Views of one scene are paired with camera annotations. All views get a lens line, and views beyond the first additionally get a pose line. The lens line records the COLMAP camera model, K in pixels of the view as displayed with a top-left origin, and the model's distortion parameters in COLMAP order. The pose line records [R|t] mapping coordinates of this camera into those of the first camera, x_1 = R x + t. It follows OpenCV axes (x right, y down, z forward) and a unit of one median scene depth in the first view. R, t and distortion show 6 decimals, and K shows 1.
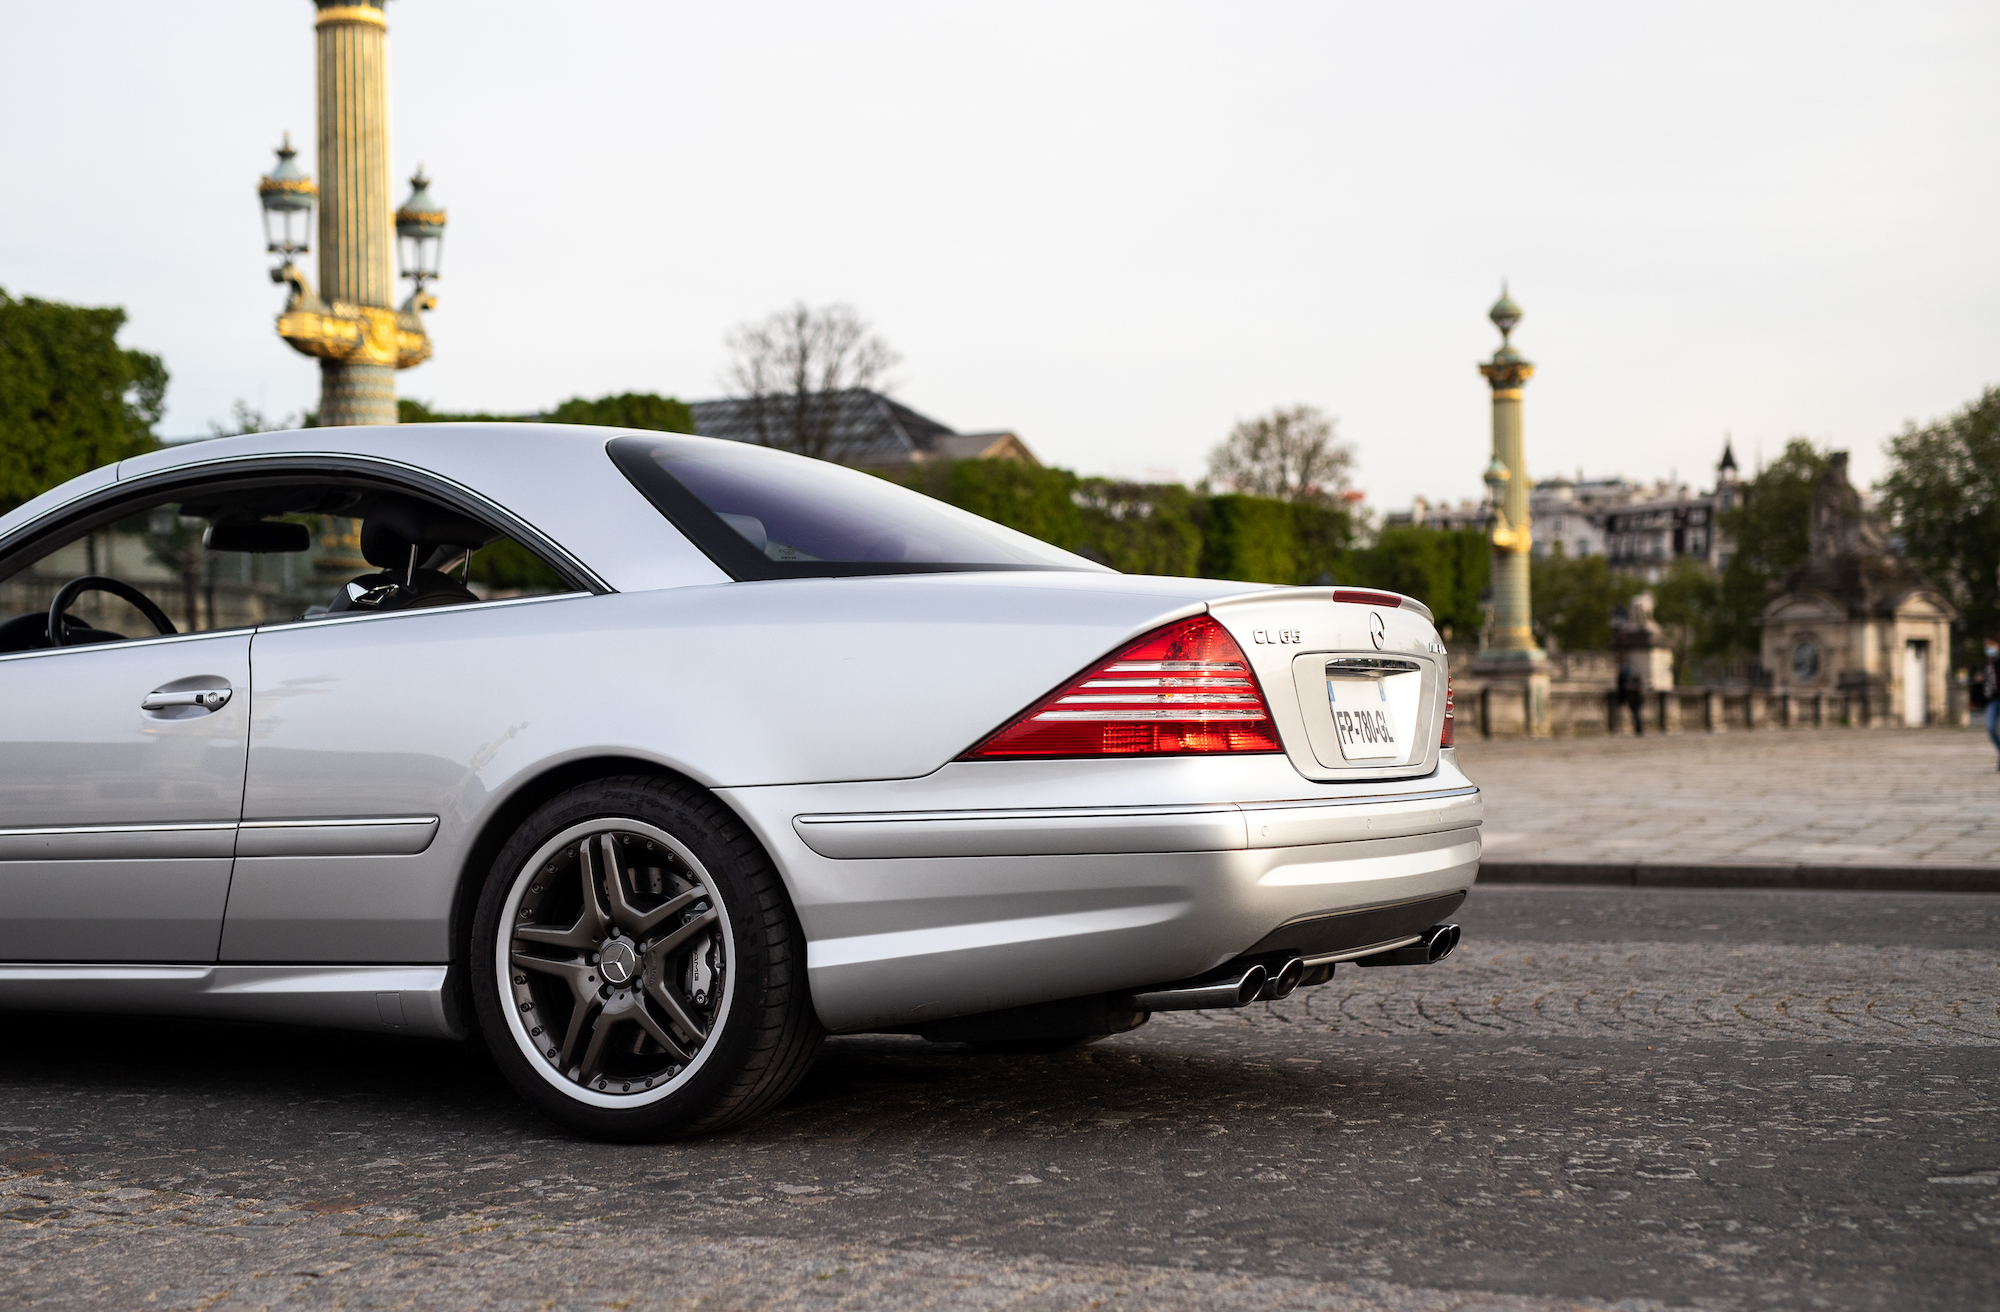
lens RADIAL K [[2794.8, 0, 1007.6], [0, 2794.8, 662.6], [0, 0, 1]] dist [-0.013097, 0.000000]
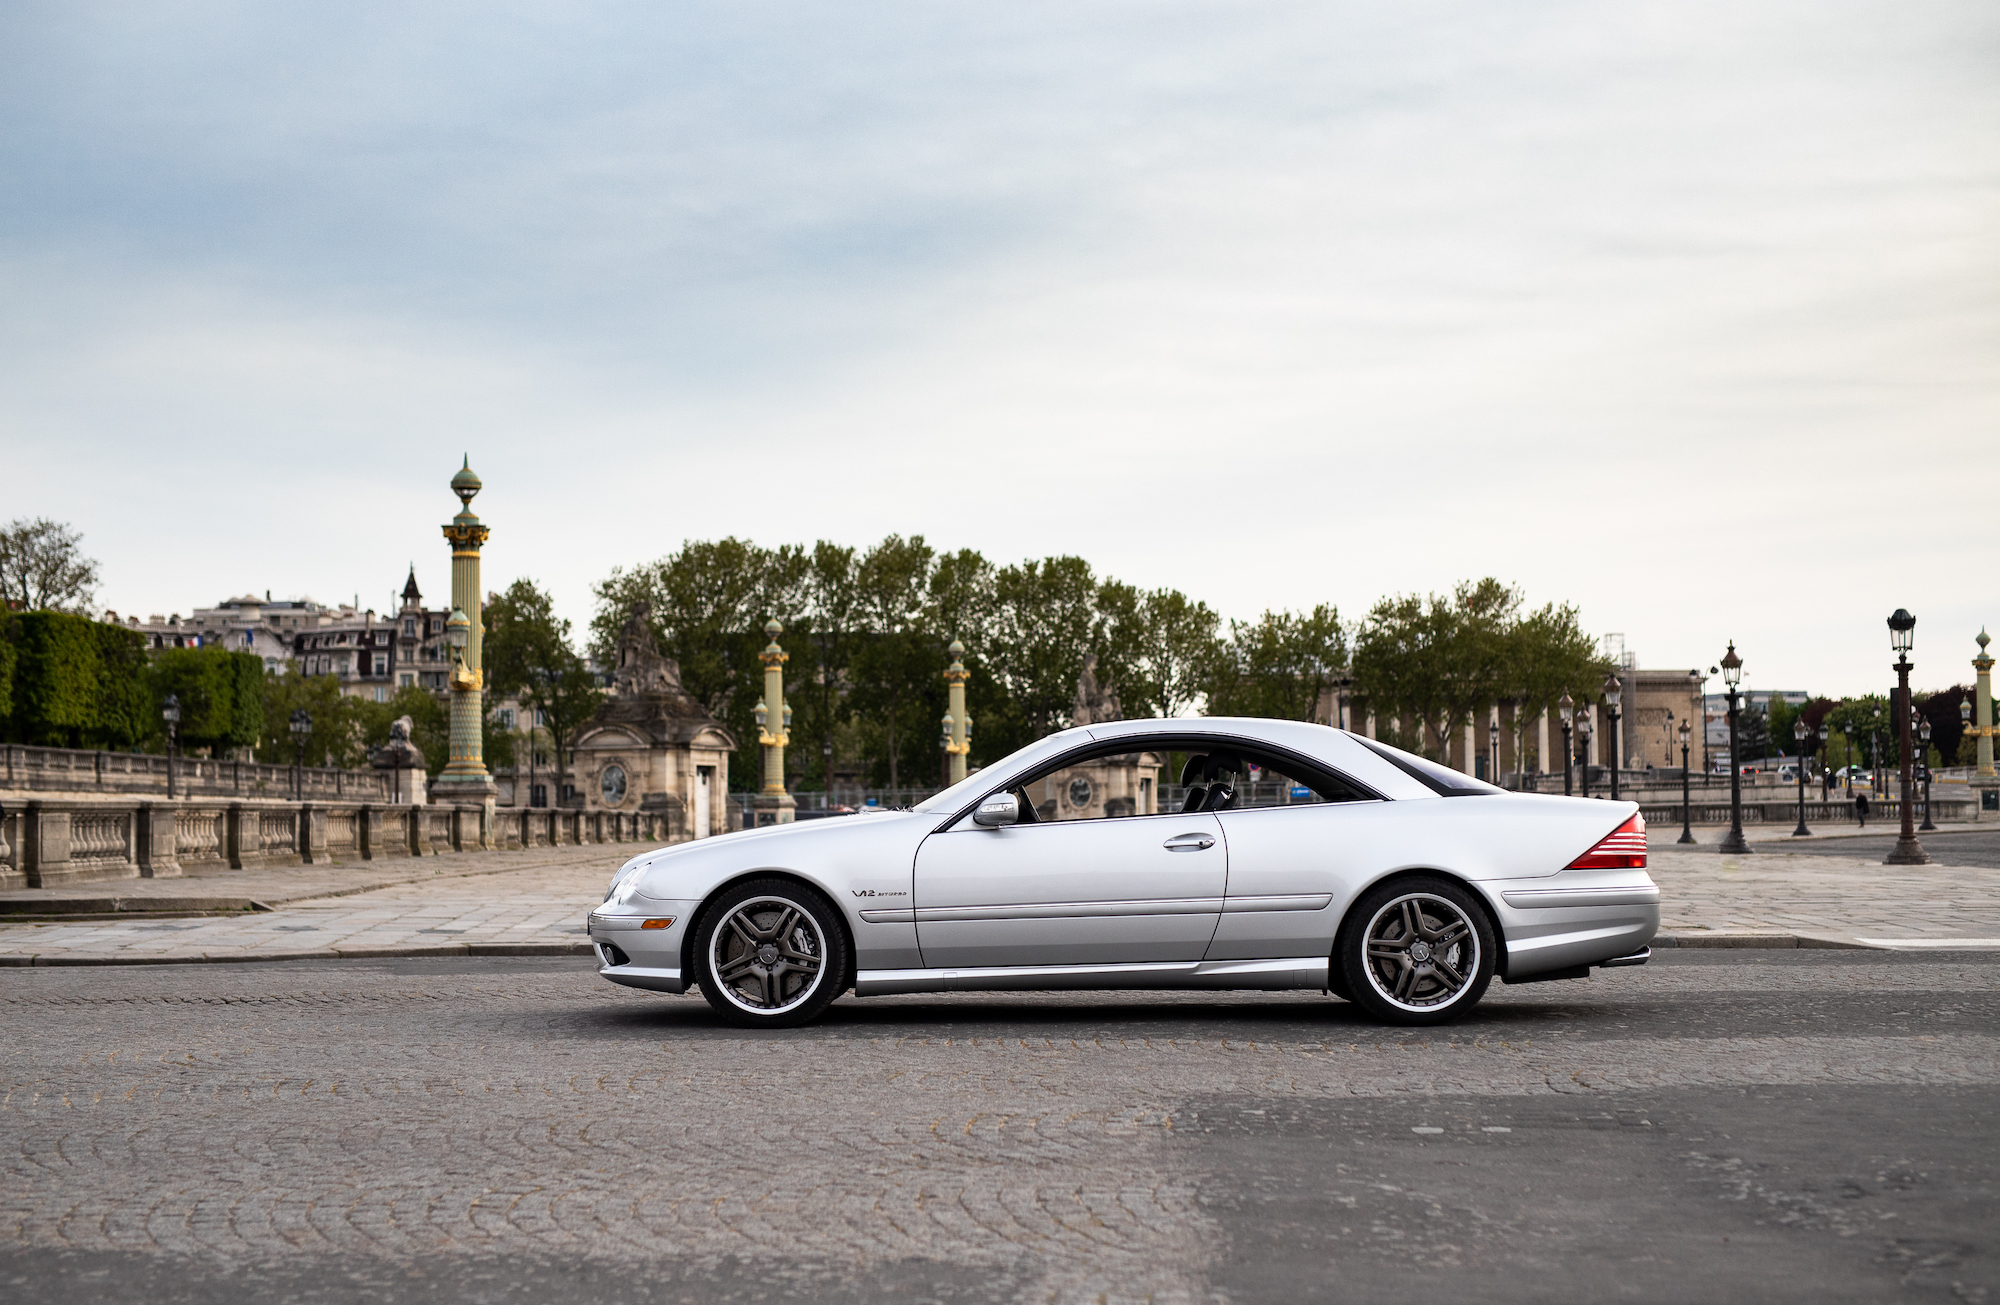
lens RADIAL K [[2804.6, 0, 990.0], [0, 2804.6, 648.3], [0, 0, 1]] dist [-0.072826, 0.000000]
pose [[0.870744, 0.036386, 0.490389, -0.149118], [-0.014665, 0.998737, -0.048065, -0.003170], [-0.491518, 0.034660, 0.870177, -0.085030]]
